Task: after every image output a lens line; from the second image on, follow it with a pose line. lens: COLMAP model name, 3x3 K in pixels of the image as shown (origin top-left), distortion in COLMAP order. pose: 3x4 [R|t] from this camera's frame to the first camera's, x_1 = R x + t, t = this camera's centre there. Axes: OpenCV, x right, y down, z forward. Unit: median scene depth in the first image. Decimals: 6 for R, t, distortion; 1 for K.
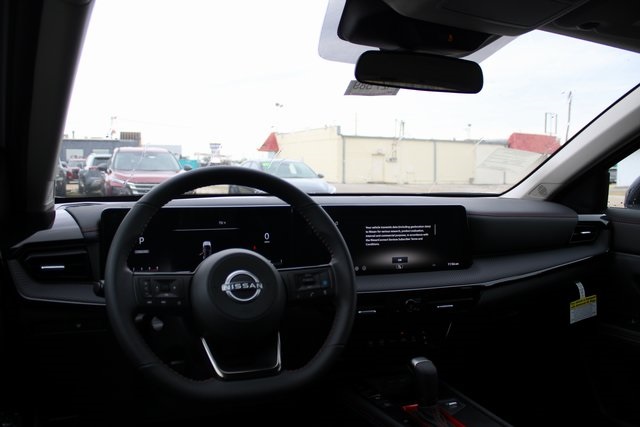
lens RADIAL K [[505.4, 0, 315.4], [0, 505.4, 211.0], [0, 0, 1]] dist [-0.048744, 0.001663]
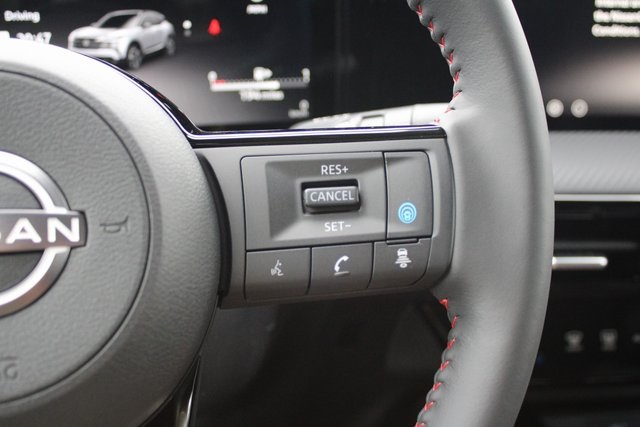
lens RADIAL K [[833.6, 0, 320.1], [0, 833.6, 214.0], [0, 0, 1]] dist [-0.055341, 0.000000]
pose [[0.983382, 0.072901, -0.166266, 0.041576], [-0.020154, 0.954011, 0.299093, 0.037117], [0.180424, -0.290772, 0.939627, 0.659795]]
